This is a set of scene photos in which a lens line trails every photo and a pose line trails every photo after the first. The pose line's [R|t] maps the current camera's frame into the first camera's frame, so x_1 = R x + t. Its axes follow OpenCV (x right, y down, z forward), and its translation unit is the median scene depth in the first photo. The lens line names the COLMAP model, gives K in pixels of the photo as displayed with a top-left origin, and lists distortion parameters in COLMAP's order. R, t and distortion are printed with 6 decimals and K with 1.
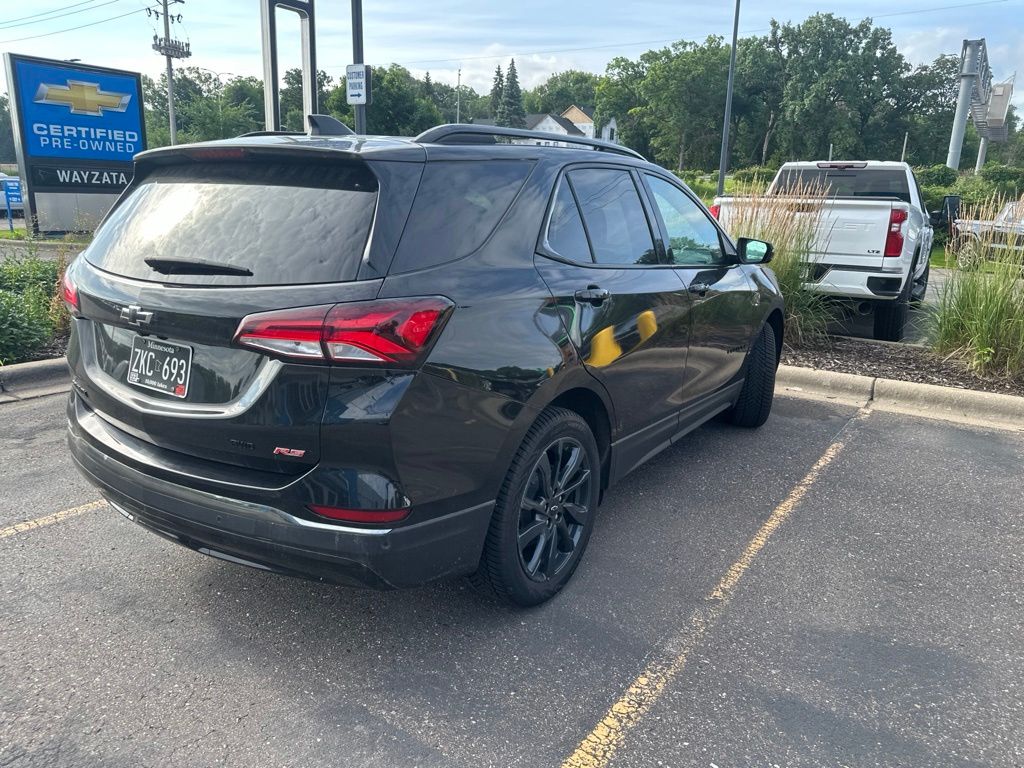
lens RADIAL K [[728.5, 0, 517.1], [0, 728.5, 389.5], [0, 0, 1]] dist [0.012488, -0.017040]
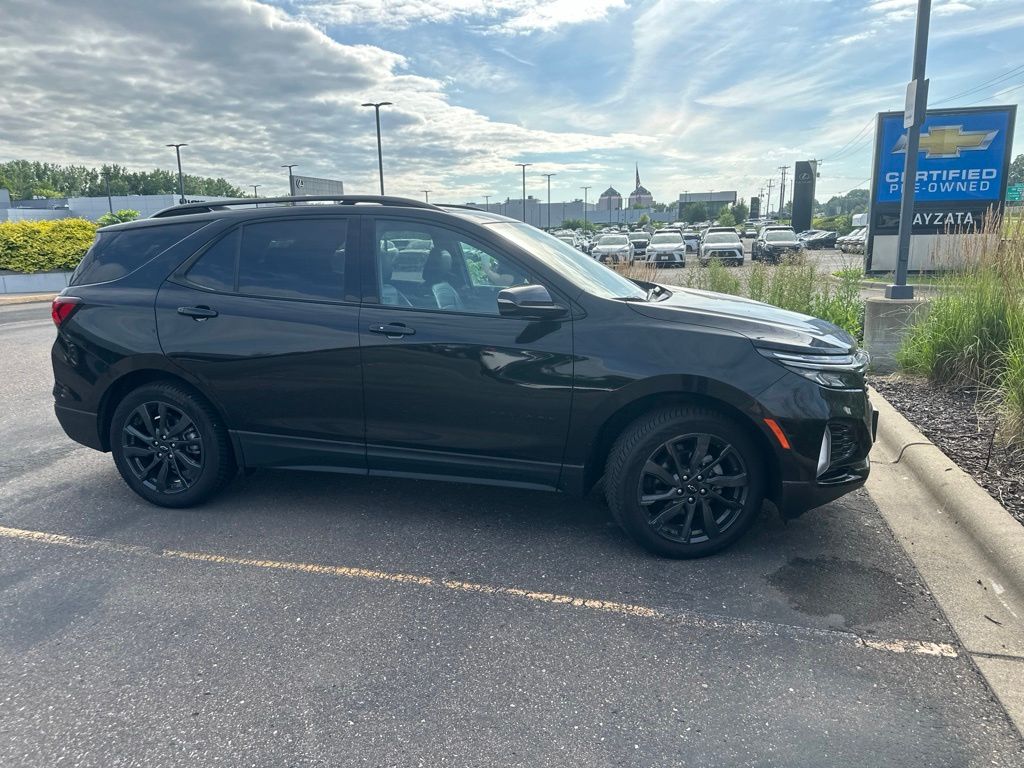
lens RADIAL K [[718.1, 0, 504.0], [0, 718.1, 386.6], [0, 0, 1]] dist [0.039927, -0.051468]
pose [[0.314609, 0.163263, -0.935076, 0.792559], [-0.213633, 0.972003, 0.097833, -0.124238], [0.924869, 0.168984, 0.340679, 0.527050]]
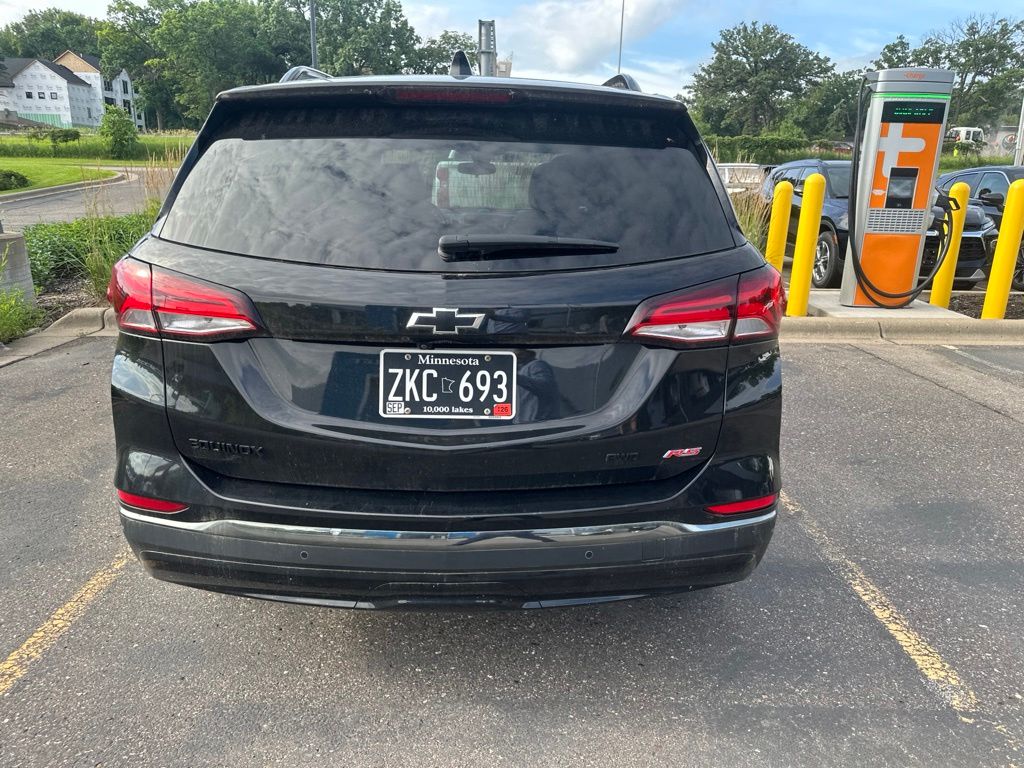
lens RADIAL K [[730.4, 0, 516.4], [0, 730.4, 376.7], [0, 0, 1]] dist [0.010778, -0.011003]
pose [[0.825875, -0.161582, 0.540205, -0.332688], [0.144930, 0.986703, 0.073563, -0.034357], [-0.544909, 0.017538, 0.838312, 0.133776]]
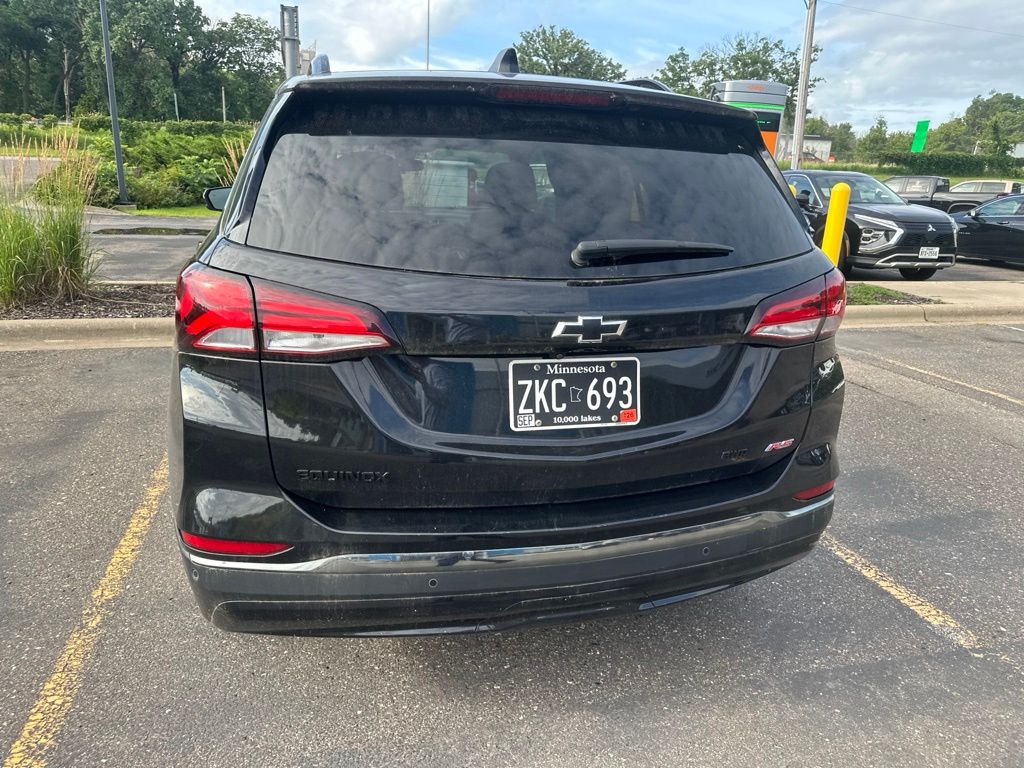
lens RADIAL K [[728.4, 0, 516.0], [0, 728.4, 385.8], [0, 0, 1]] dist [0.010718, -0.010704]
pose [[0.658329, -0.212545, 0.722100, -0.420808], [0.172412, 0.976381, 0.130205, -0.058352], [-0.732719, 0.038781, 0.679425, 0.218136]]
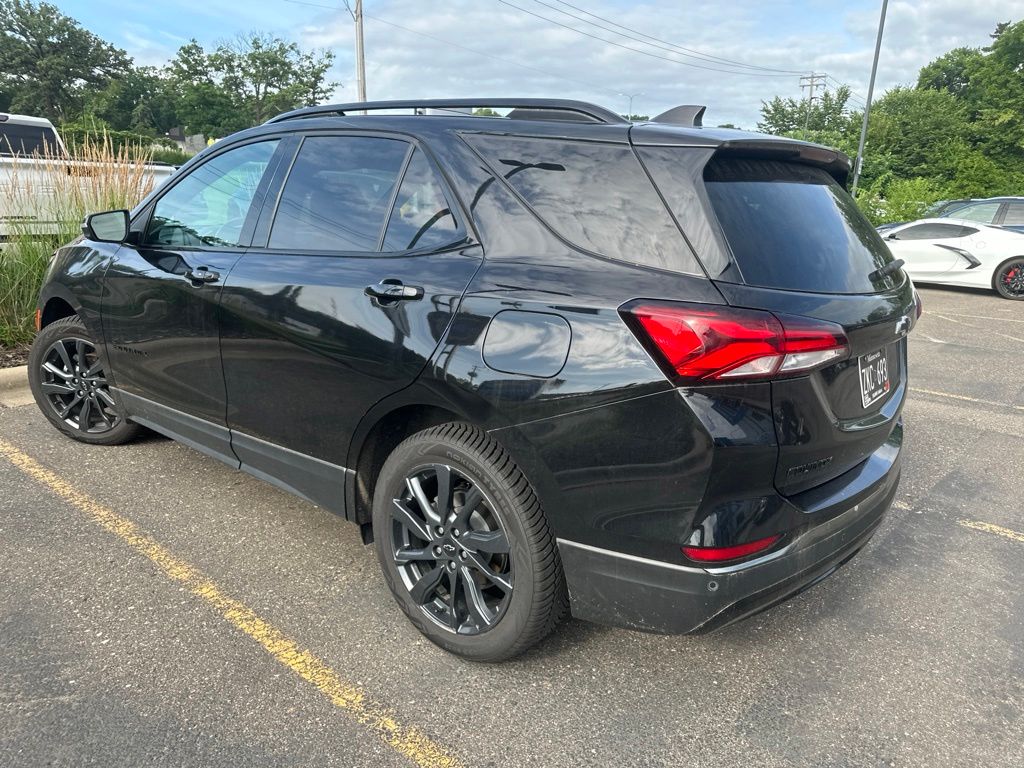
lens RADIAL K [[732.0, 0, 514.2], [0, 732.0, 381.4], [0, 0, 1]] dist [0.003895, -0.008242]
pose [[0.109859, -0.271112, 0.956258, -0.597520], [0.215894, 0.945621, 0.243293, -0.148219], [-0.970217, 0.179722, 0.162417, 0.522955]]
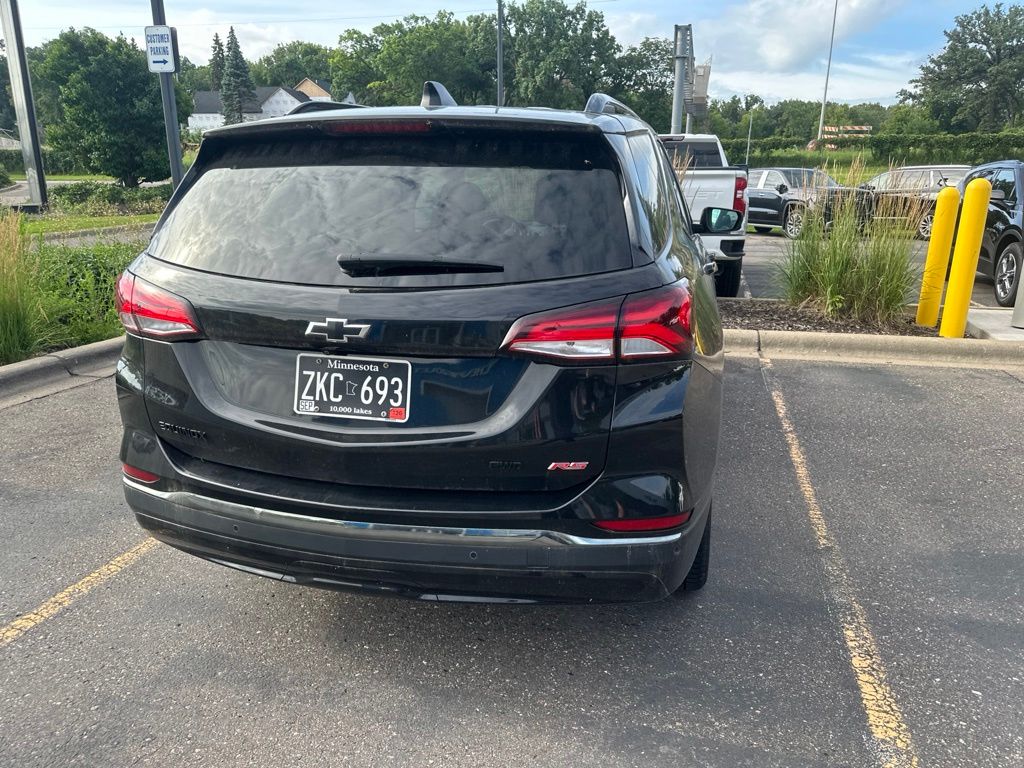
lens RADIAL K [[728.4, 0, 516.0], [0, 728.4, 385.8], [0, 0, 1]] dist [0.010718, -0.010704]
pose [[0.942811, -0.115017, 0.312855, -0.228351], [0.106910, 0.993338, 0.043007, -0.020326], [-0.315717, -0.007101, 0.948827, 0.063922]]
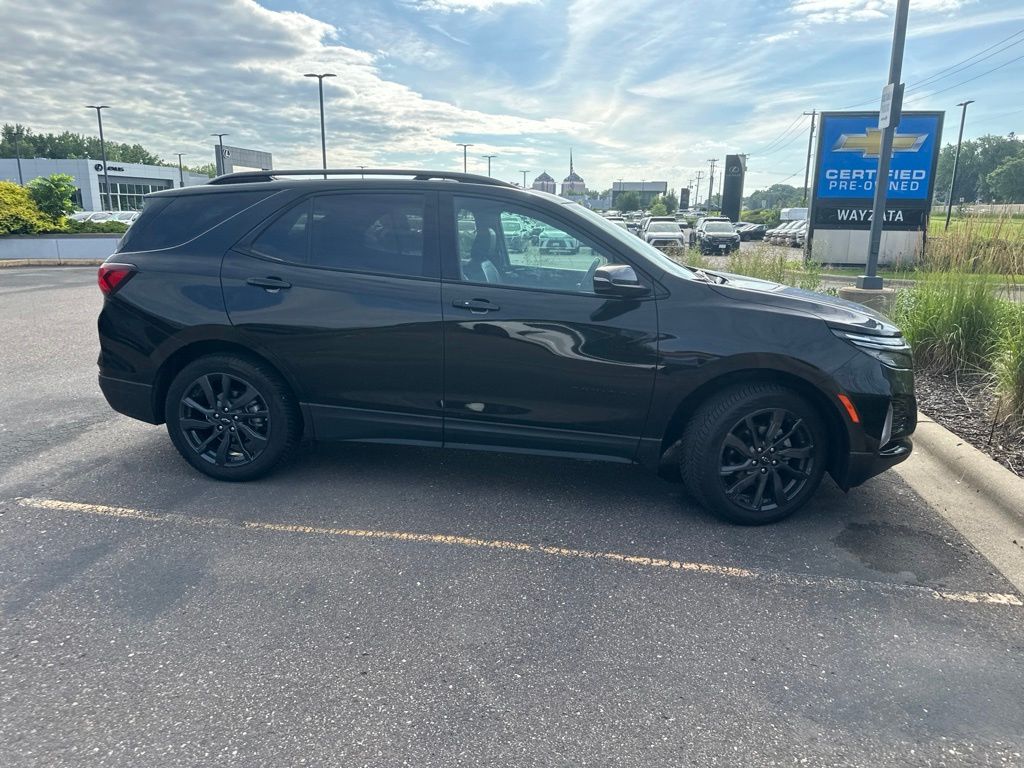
lens RADIAL K [[721.8, 0, 513.8], [0, 721.8, 383.0], [0, 0, 1]] dist [0.021305, -0.023840]
pose [[0.412524, 0.184435, -0.892080, 0.765479], [-0.236039, 0.967485, 0.090873, -0.088734], [0.879835, 0.173079, 0.442645, 0.397608]]
